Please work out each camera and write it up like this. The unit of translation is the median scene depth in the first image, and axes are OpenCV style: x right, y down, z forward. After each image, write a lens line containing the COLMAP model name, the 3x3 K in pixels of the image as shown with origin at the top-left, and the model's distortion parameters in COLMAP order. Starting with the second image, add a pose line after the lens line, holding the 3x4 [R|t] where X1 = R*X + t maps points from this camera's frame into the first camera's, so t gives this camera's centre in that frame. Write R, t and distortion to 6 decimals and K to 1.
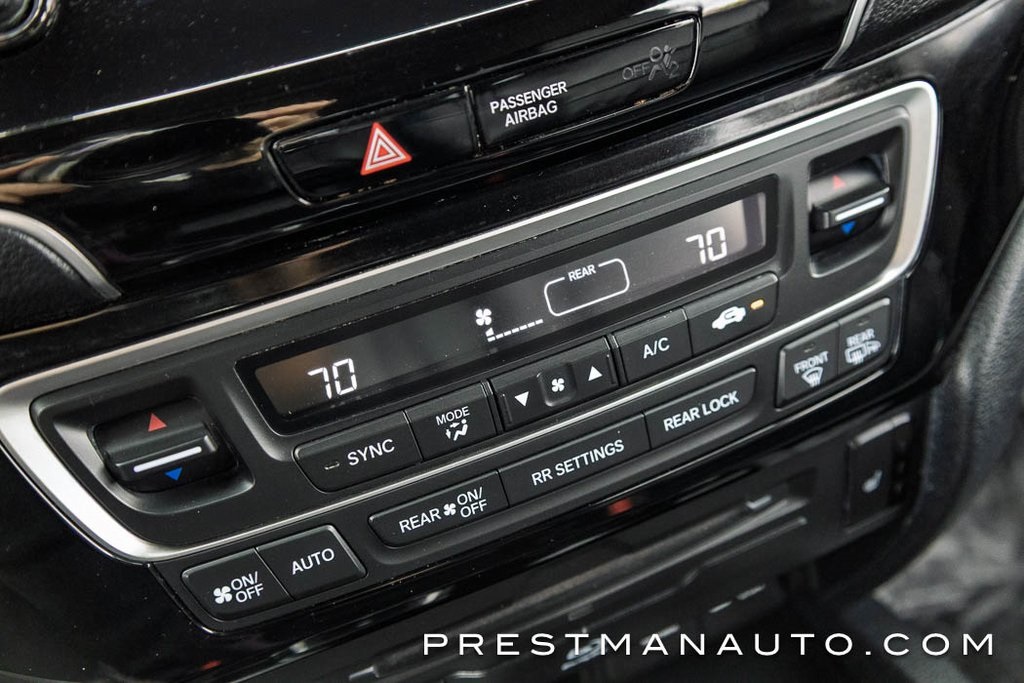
lens RADIAL K [[1179.3, 0, 506.6], [0, 1179.3, 343.0], [0, 0, 1]] dist [0.038622, 0.000000]
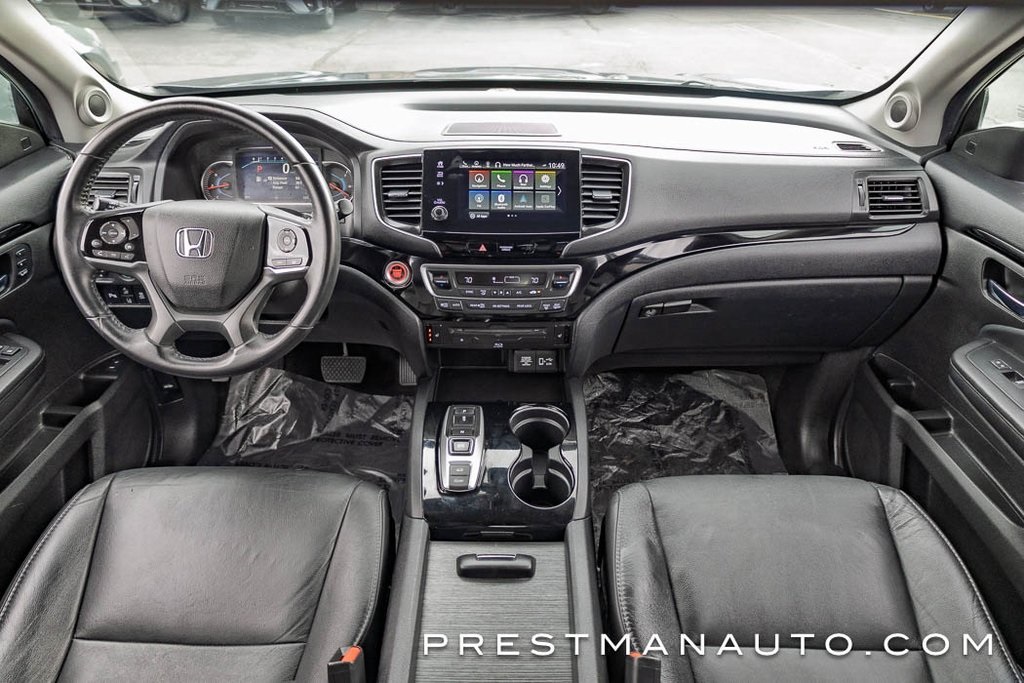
lens RADIAL K [[671.1, 0, 513.7], [0, 671.1, 342.9], [0, 0, 1]] dist [0.020478, -0.011632]
pose [[0.910338, 0.323134, -0.258592, 1.106398], [-0.334862, 0.942266, -0.001388, 0.267780], [0.243214, 0.087856, 0.965986, -2.389086]]
